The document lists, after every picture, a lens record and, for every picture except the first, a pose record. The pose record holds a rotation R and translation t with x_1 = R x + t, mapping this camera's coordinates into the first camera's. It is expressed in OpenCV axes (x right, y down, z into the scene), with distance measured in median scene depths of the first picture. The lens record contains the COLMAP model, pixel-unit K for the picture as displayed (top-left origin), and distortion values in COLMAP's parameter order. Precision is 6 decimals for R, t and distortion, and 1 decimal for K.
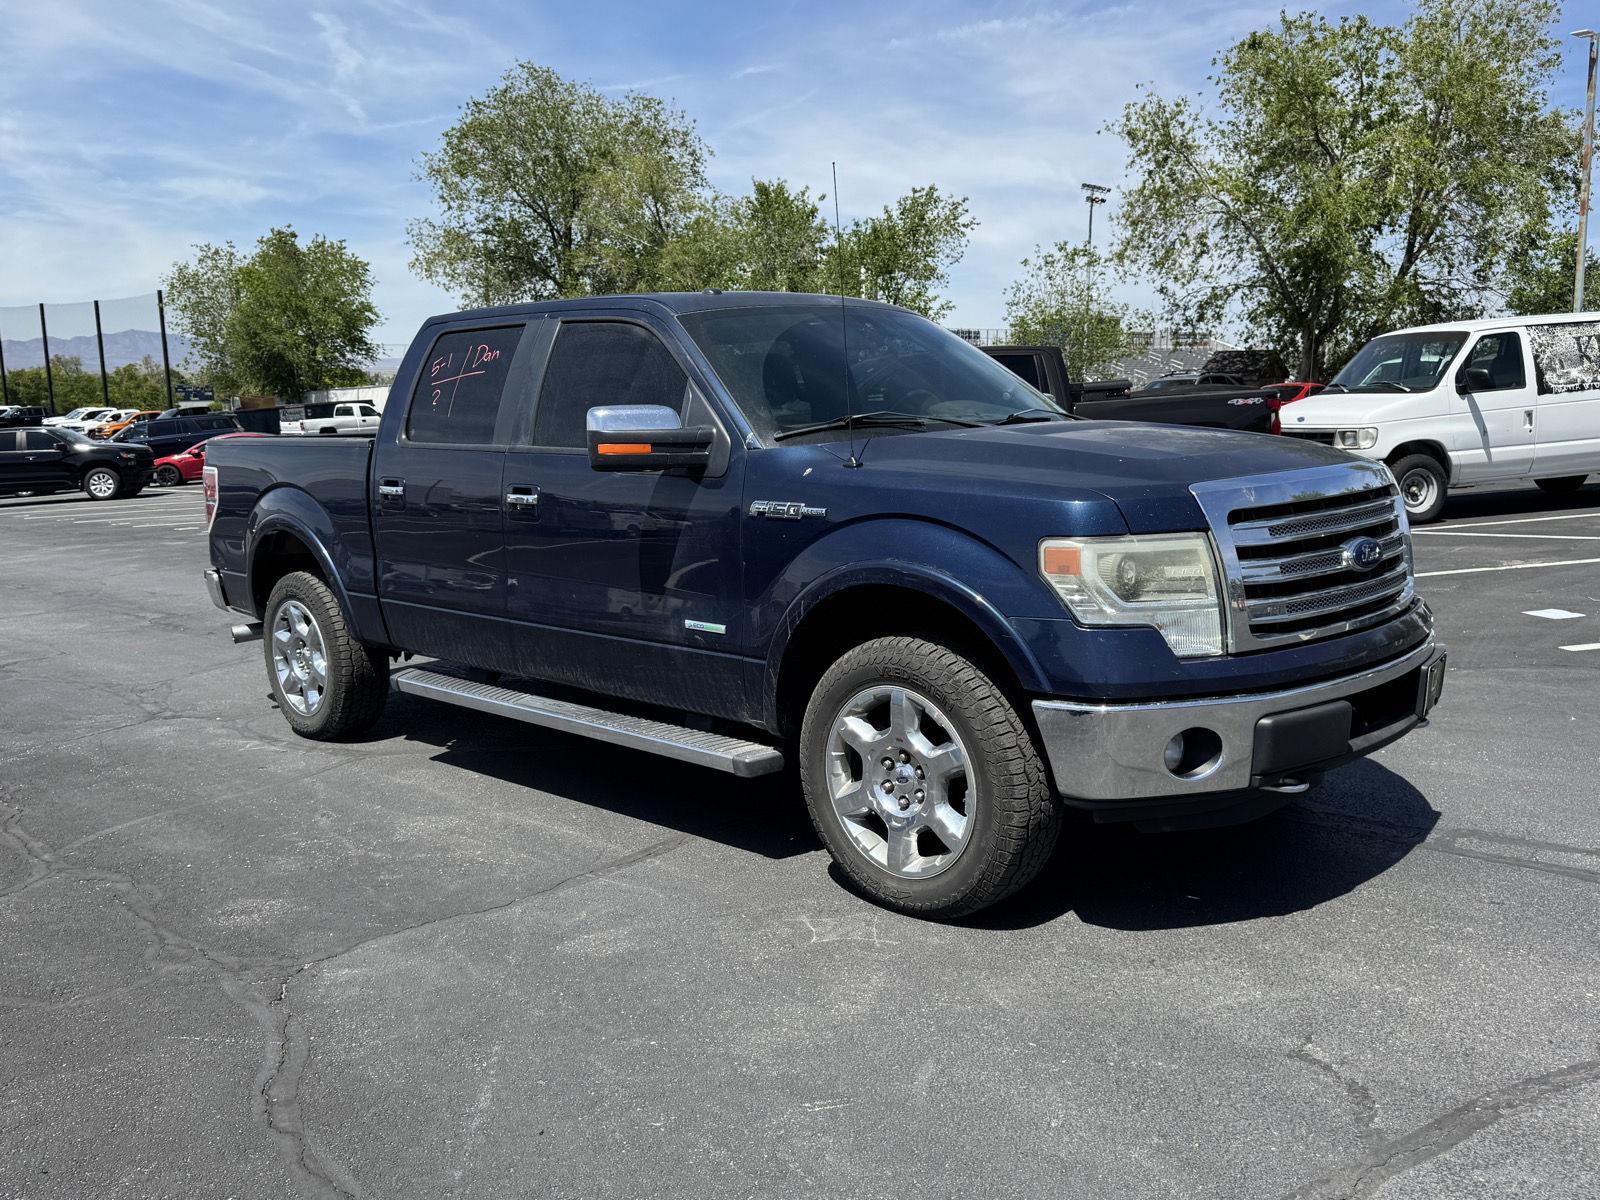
lens RADIAL K [[1302.7, 0, 800.0], [0, 1302.7, 600.0], [0, 0, 1]] dist [0.129918, -0.234979]
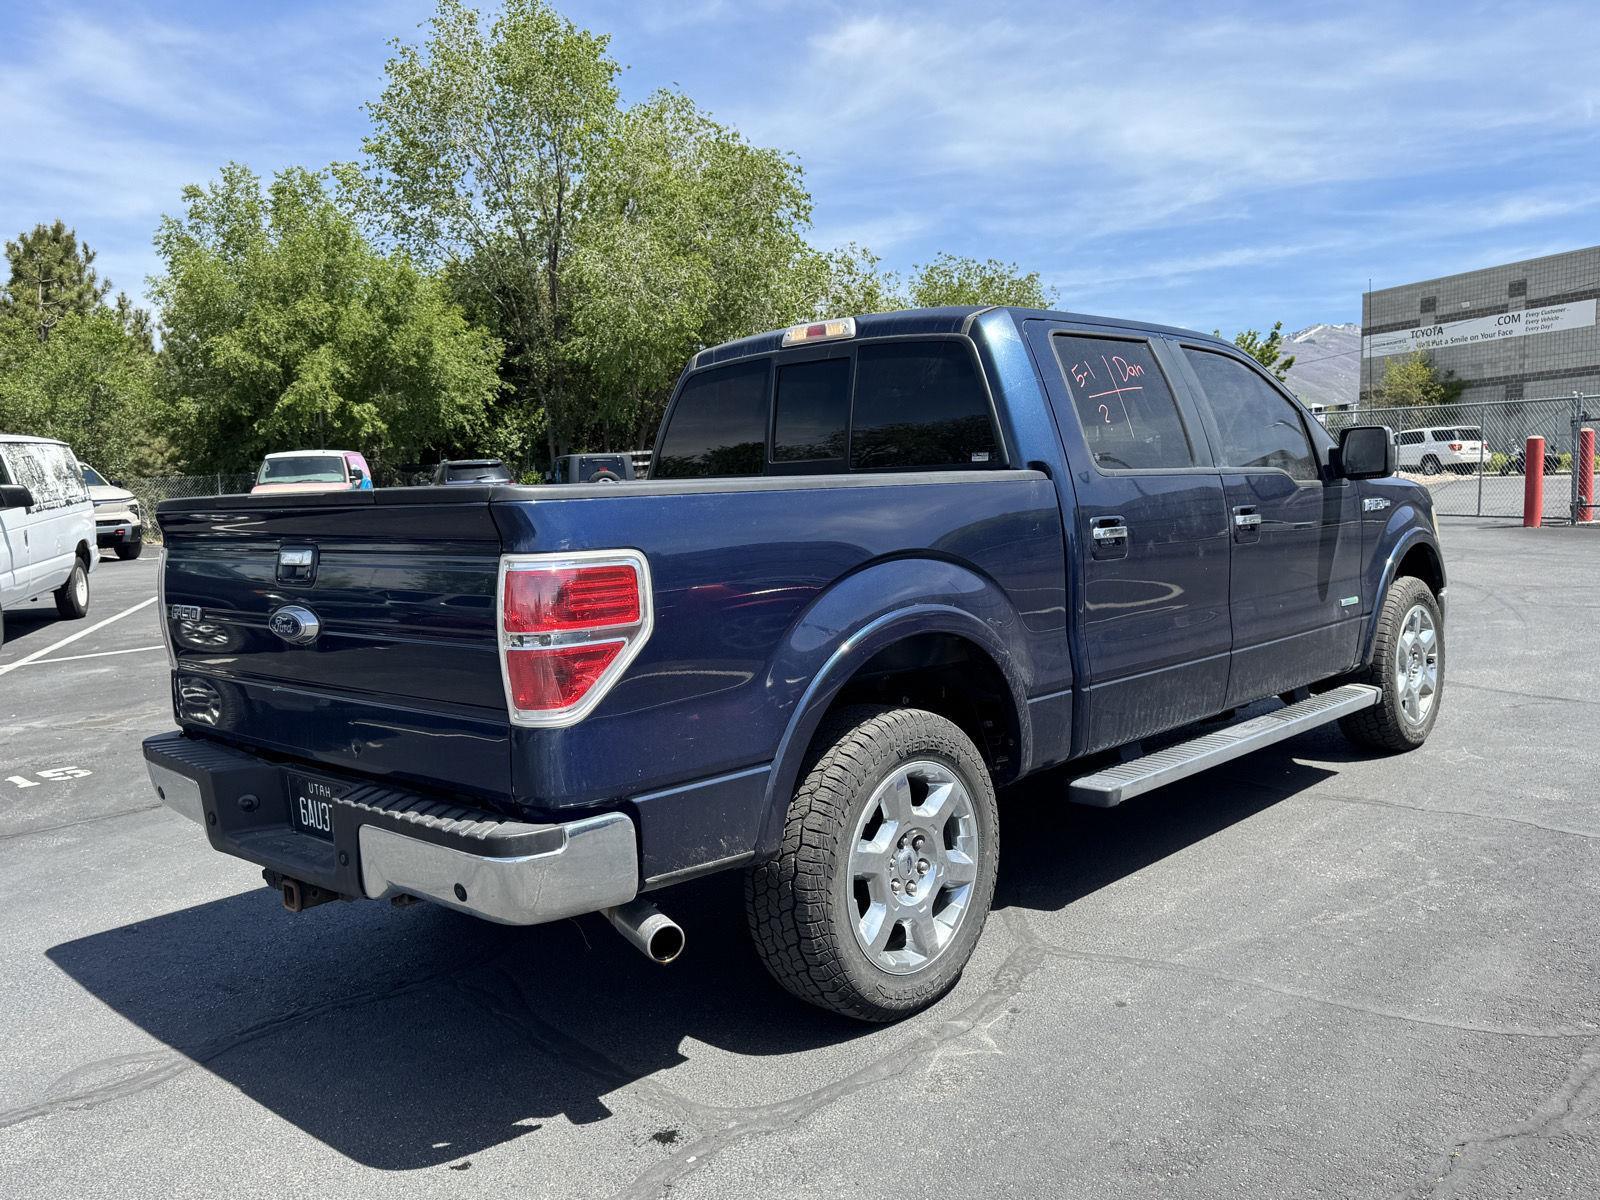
lens RADIAL K [[1307.9, 0, 787.2], [0, 1307.9, 604.8], [0, 0, 1]] dist [0.108890, -0.173404]
pose [[-0.013067, -0.060952, 0.998055, -0.153896], [0.183529, 0.981037, 0.062316, -0.017915], [-0.982928, 0.183986, -0.001633, 0.173299]]
